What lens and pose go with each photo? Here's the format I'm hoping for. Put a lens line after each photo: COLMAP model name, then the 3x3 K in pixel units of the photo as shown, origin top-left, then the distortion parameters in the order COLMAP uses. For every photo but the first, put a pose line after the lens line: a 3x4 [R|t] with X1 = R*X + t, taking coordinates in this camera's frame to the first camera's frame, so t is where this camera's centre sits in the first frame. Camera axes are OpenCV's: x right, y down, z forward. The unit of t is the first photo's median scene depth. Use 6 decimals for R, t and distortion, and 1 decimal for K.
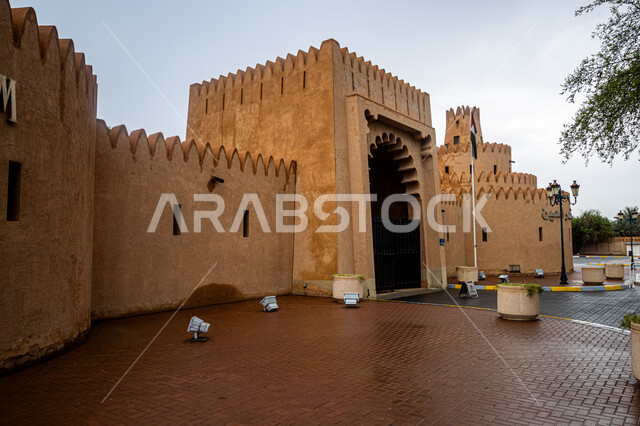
lens RADIAL K [[428.3, 0, 320.0], [0, 428.3, 213.0], [0, 0, 1]] dist [-0.001221, -0.000799]
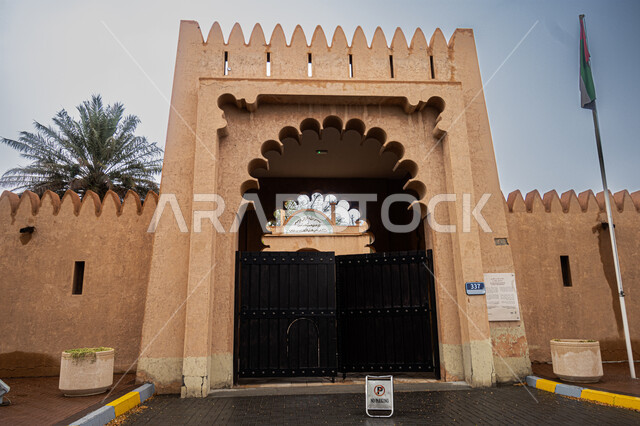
lens RADIAL K [[428.3, 0, 320.0], [0, 428.3, 213.0], [0, 0, 1]] dist [-0.001221, -0.000799]
pose [[0.714205, -0.167119, -0.679693, 0.811097], [0.072942, 0.983561, -0.165186, 0.079725], [0.696125, 0.068398, 0.714654, 0.806260]]
